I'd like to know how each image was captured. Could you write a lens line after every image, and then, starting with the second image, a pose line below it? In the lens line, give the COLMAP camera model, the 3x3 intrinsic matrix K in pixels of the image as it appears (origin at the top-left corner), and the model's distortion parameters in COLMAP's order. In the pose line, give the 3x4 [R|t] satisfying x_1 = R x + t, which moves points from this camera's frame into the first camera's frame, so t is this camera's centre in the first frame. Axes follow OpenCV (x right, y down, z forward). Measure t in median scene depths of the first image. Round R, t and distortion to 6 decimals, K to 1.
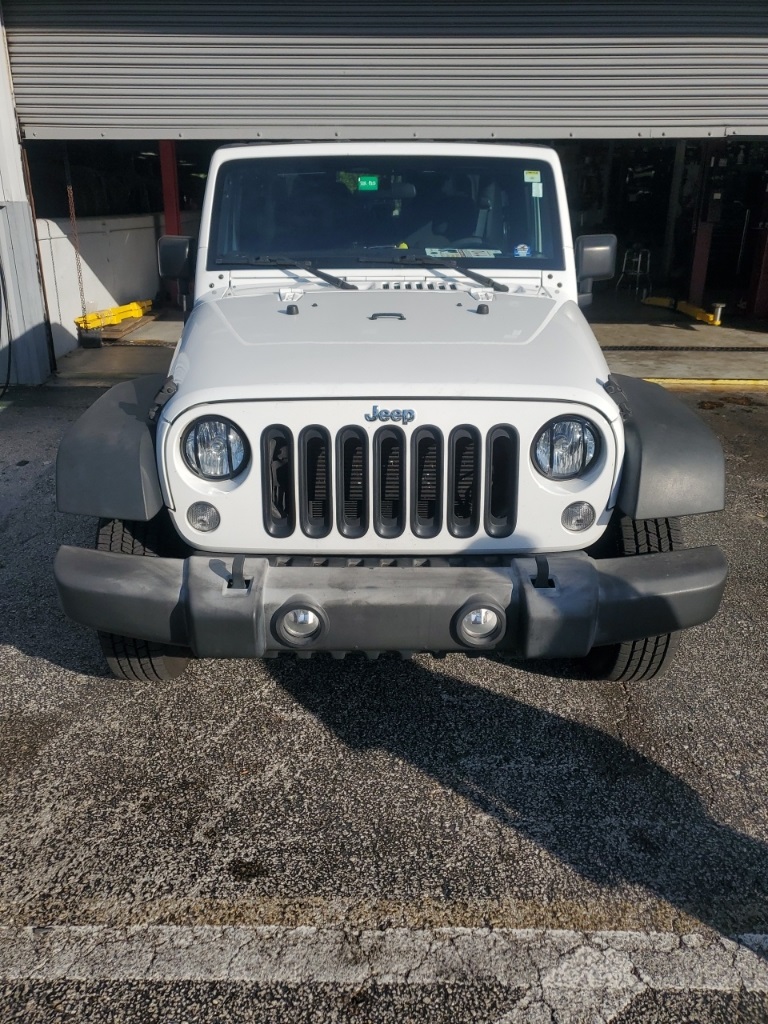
lens RADIAL K [[812.0, 0, 359.7], [0, 812.0, 494.8], [0, 0, 1]] dist [0.014964, -0.003439]
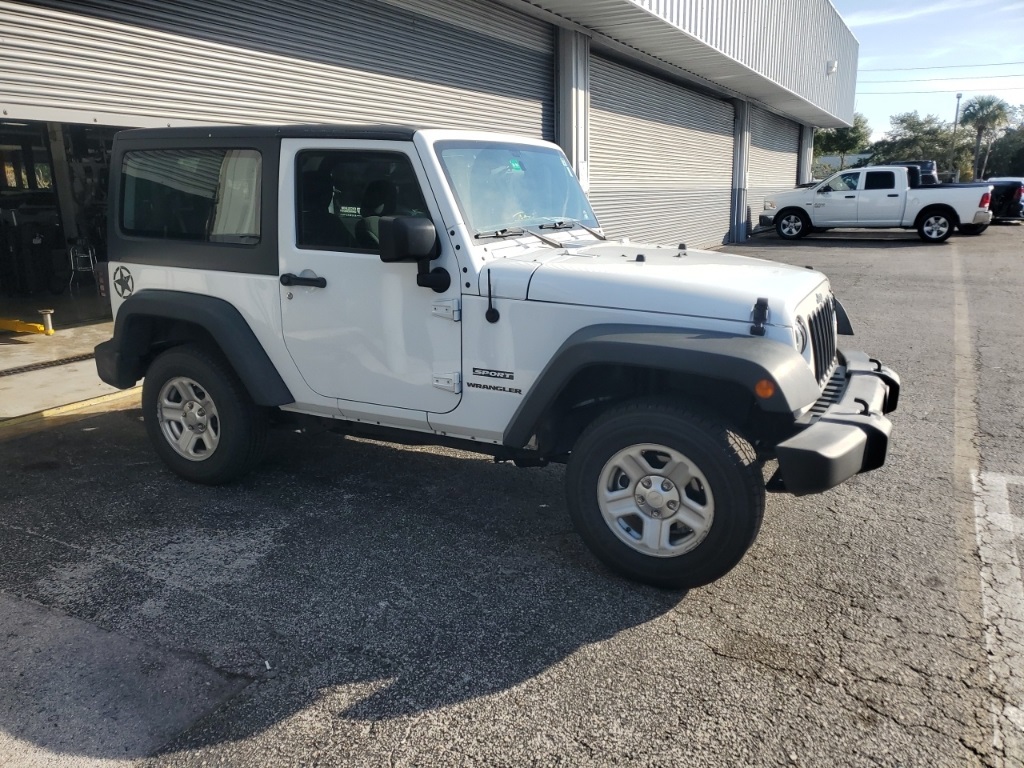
lens RADIAL K [[812.0, 0, 512.0], [0, 812.0, 384.0], [0, 0, 1]] dist [0.014964, -0.003439]
pose [[0.450626, -0.218167, 0.865644, -1.592910], [0.327326, 0.942523, 0.067147, -0.238459], [-0.830538, 0.253090, 0.496137, 0.720980]]
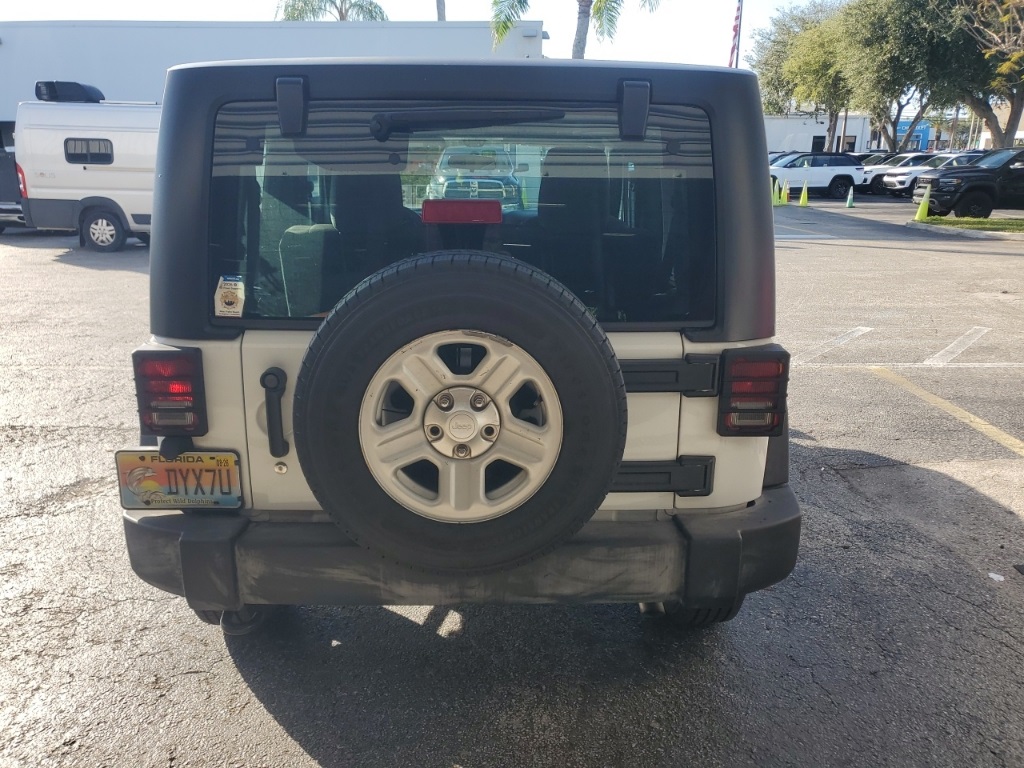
lens RADIAL K [[812.0, 0, 512.0], [0, 812.0, 384.0], [0, 0, 1]] dist [0.014964, -0.003439]
pose [[-0.998743, 0.023842, -0.044094, 0.049868], [-0.006761, 0.807530, 0.589788, -1.212547], [0.049669, 0.589345, -0.806353, 3.184103]]
